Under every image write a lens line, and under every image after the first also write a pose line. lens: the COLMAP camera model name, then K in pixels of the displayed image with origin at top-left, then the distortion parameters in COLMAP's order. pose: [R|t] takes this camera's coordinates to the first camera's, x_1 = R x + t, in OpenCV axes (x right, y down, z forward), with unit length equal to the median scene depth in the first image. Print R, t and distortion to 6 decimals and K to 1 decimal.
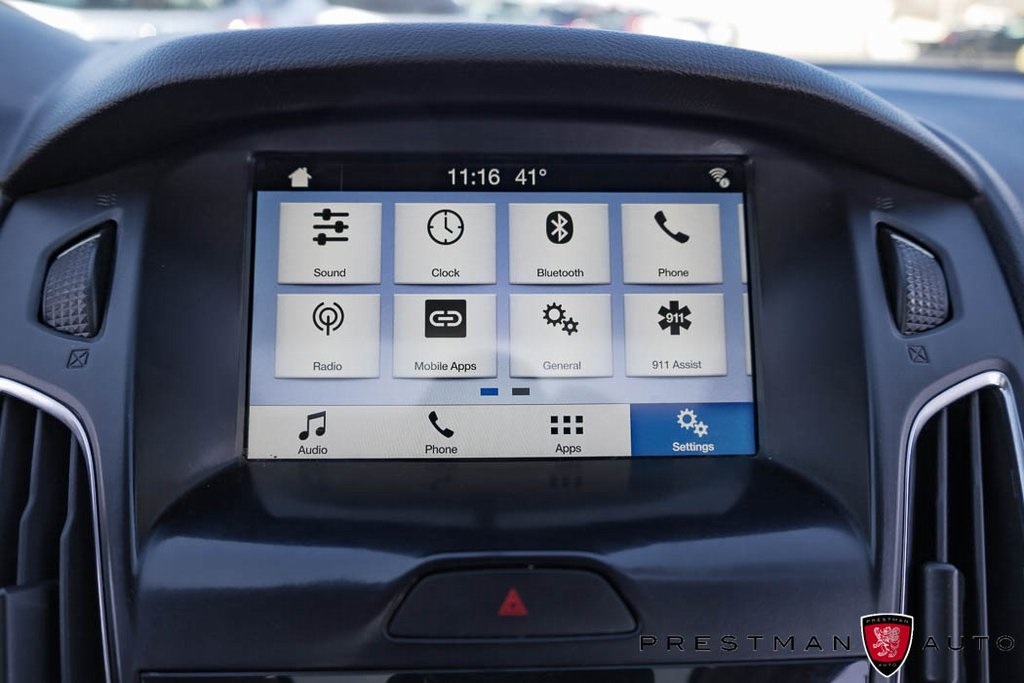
lens RADIAL K [[751.9, 0, 510.2], [0, 751.9, 342.6], [0, 0, 1]] dist [-0.023497, -0.000204]
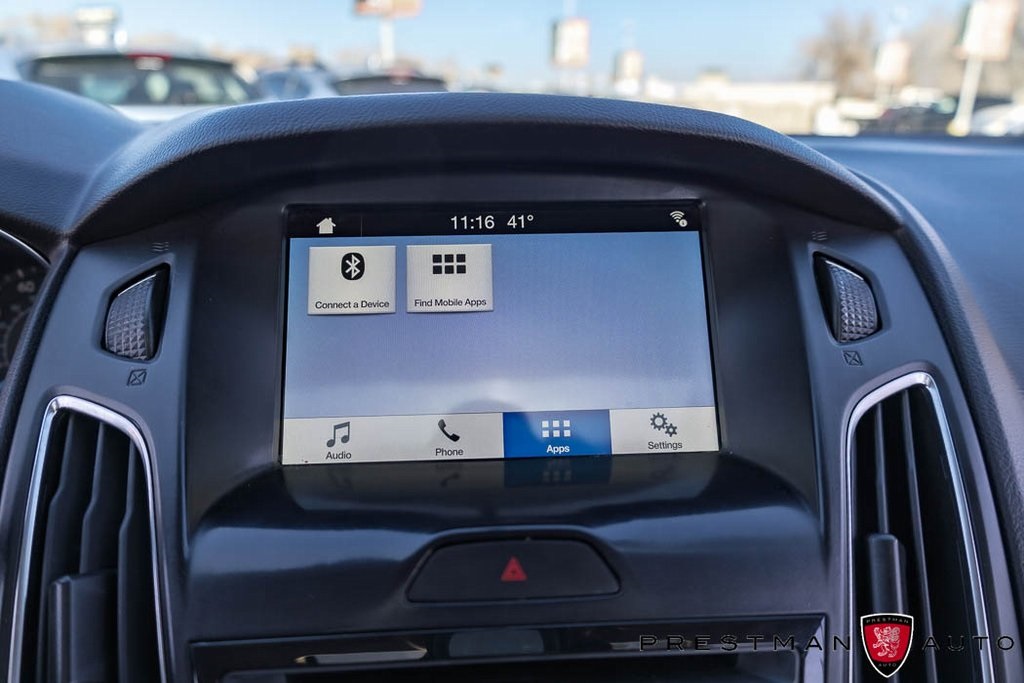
lens RADIAL K [[667.0, 0, 509.5], [0, 667.0, 341.8], [0, 0, 1]] dist [0.011116, -0.002689]
pose [[0.999715, -0.022868, 0.006804, -0.001423], [0.023293, 0.997223, -0.070743, 0.049426], [-0.005168, 0.070881, 0.997471, -0.048788]]
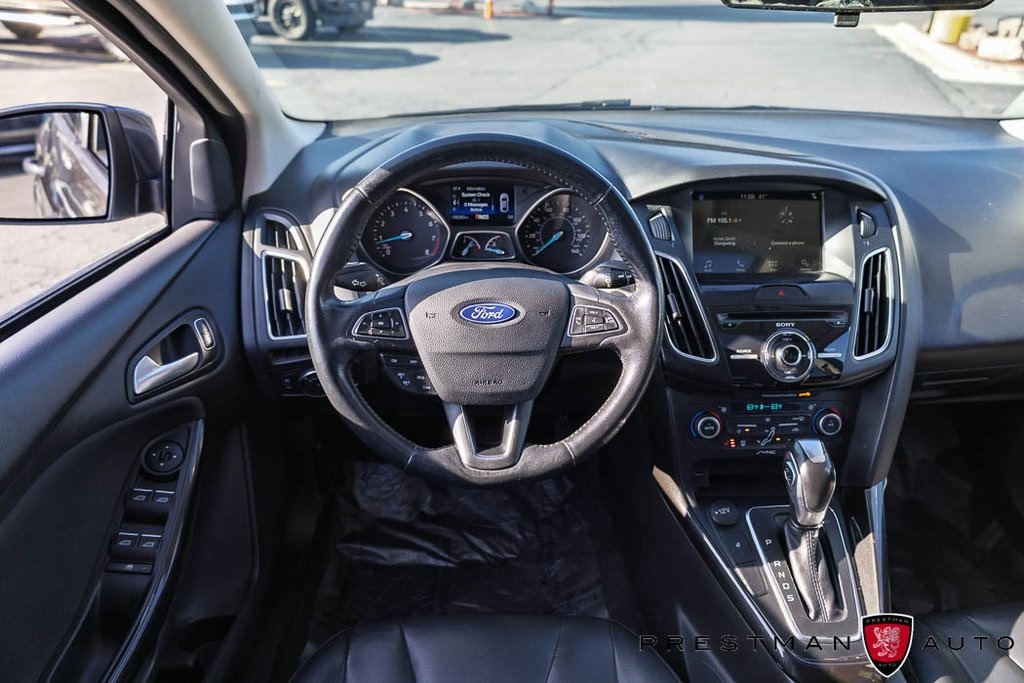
lens RADIAL K [[667.0, 0, 507.1], [0, 667.0, 342.8], [0, 0, 1]] dist [0.011116, -0.002689]
pose [[0.999875, -0.006353, 0.014465, -1.423978], [0.004740, 0.994038, 0.108929, 0.143087], [-0.015071, -0.108847, 0.993944, -2.576129]]
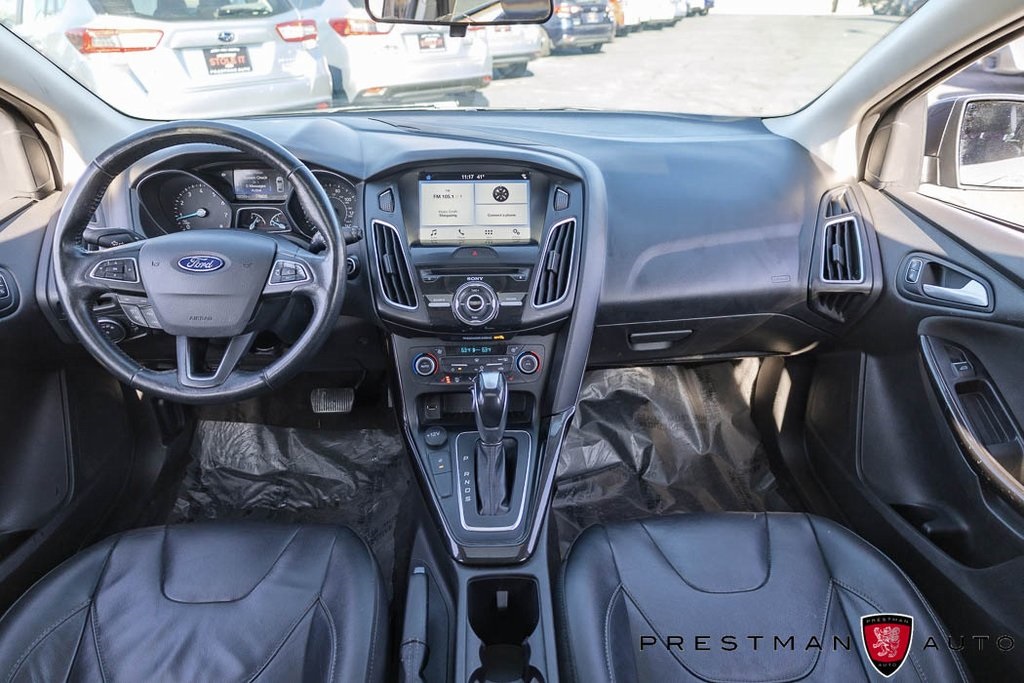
lens RADIAL K [[667.0, 0, 507.5], [0, 667.0, 341.2], [0, 0, 1]] dist [0.011116, -0.002689]
pose [[0.999966, -0.008093, -0.001271, 0.203969], [0.008174, 0.996041, 0.088515, 0.443076], [0.000549, -0.088523, 0.996074, -3.356420]]
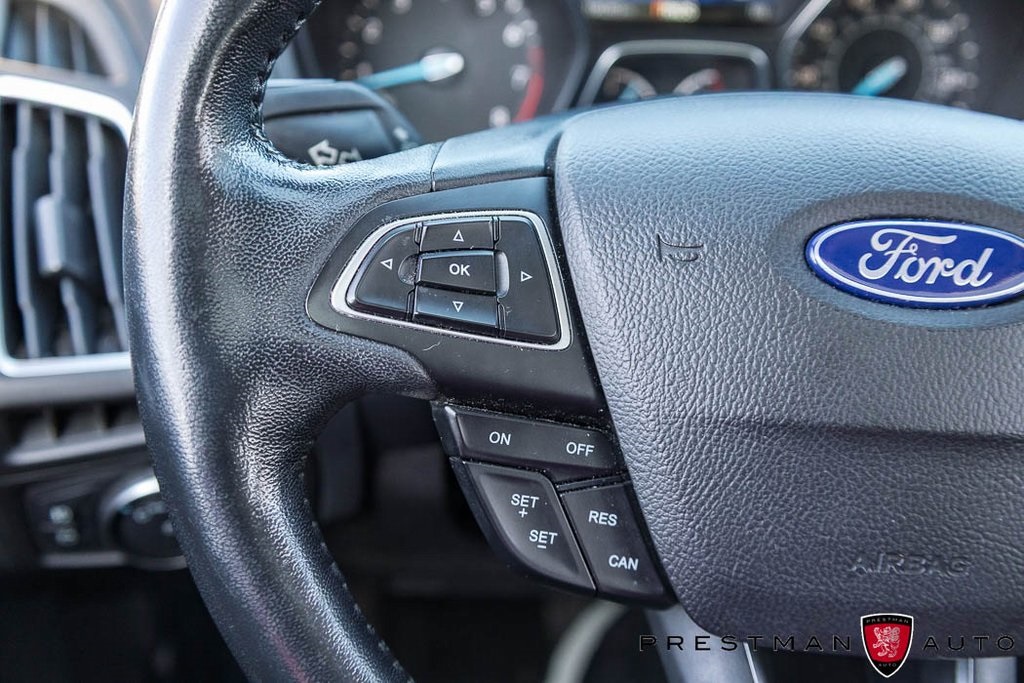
lens RADIAL K [[1178.0, 0, 507.3], [0, 1178.0, 345.6], [0, 0, 1]] dist [0.062824, 0.000000]
pose [[0.996623, 0.065921, 0.048954, -1.929035], [-0.068214, 0.996574, 0.046756, 0.385865], [-0.045704, -0.049938, 0.997706, -0.858415]]
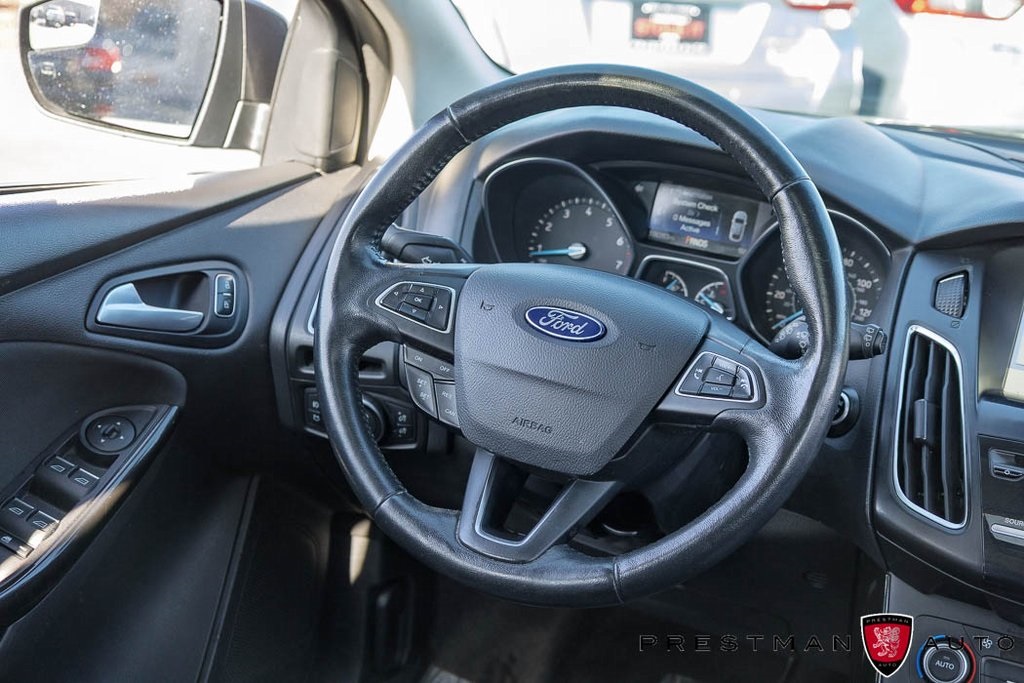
lens RADIAL K [[1520.4, 0, 512.9], [0, 1520.4, 346.7], [0, 0, 1]] dist [0.050708, 0.000000]
pose [[0.889076, 0.206767, -0.408400, 0.157386], [-0.258835, 0.962930, -0.075958, 0.752535], [0.377555, 0.173241, 0.909637, -3.610137]]
